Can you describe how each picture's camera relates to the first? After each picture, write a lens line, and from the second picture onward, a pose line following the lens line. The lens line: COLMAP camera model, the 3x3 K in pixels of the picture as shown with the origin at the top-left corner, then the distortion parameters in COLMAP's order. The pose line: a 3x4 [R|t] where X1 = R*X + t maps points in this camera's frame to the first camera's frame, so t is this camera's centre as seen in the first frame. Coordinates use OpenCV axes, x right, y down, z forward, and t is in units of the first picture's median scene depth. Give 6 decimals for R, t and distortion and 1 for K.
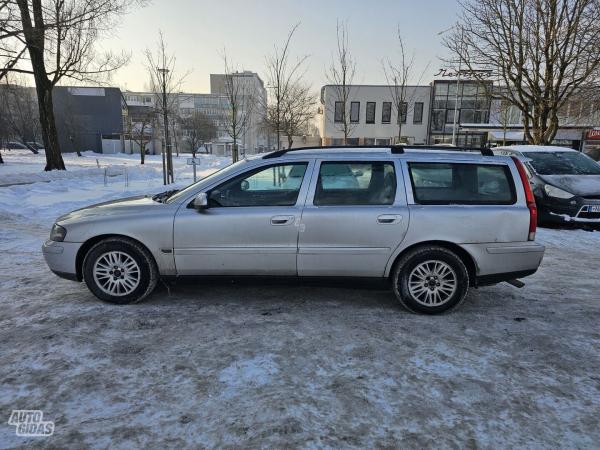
lens RADIAL K [[401.9, 0, 298.3], [0, 401.9, 228.5], [0, 0, 1]] dist [0.059437, -0.057877]
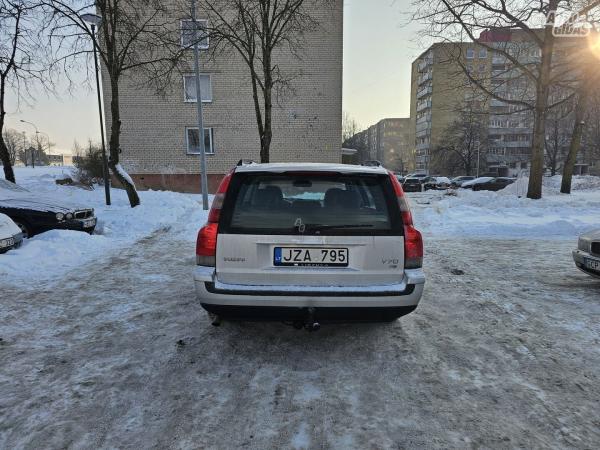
lens RADIAL K [[400.3, 0, 300.0], [0, 400.3, 225.0], [0, 0, 1]] dist [0.057978, -0.050098]
pose [[0.055004, 0.107965, -0.992632, 1.469086], [-0.194015, 0.976345, 0.095443, -0.178075], [0.979455, 0.187336, 0.074650, 1.179294]]
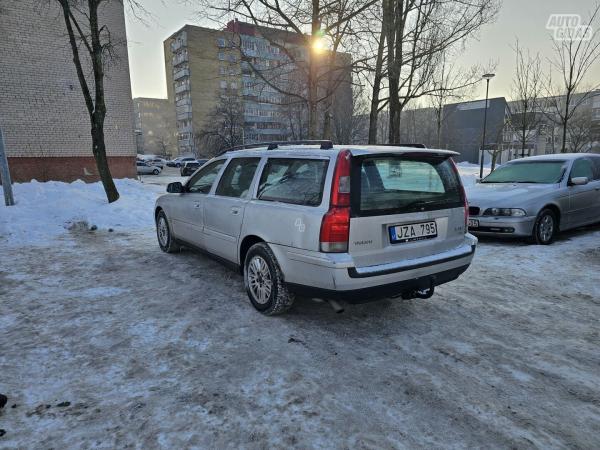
lens RADIAL K [[401.9, 0, 298.3], [0, 401.9, 228.5], [0, 0, 1]] dist [0.059437, -0.057877]
pose [[0.597237, 0.118297, -0.793293, 1.217663], [-0.139961, 0.989260, 0.042149, -0.045273], [0.789759, 0.085857, 0.607379, 0.492015]]
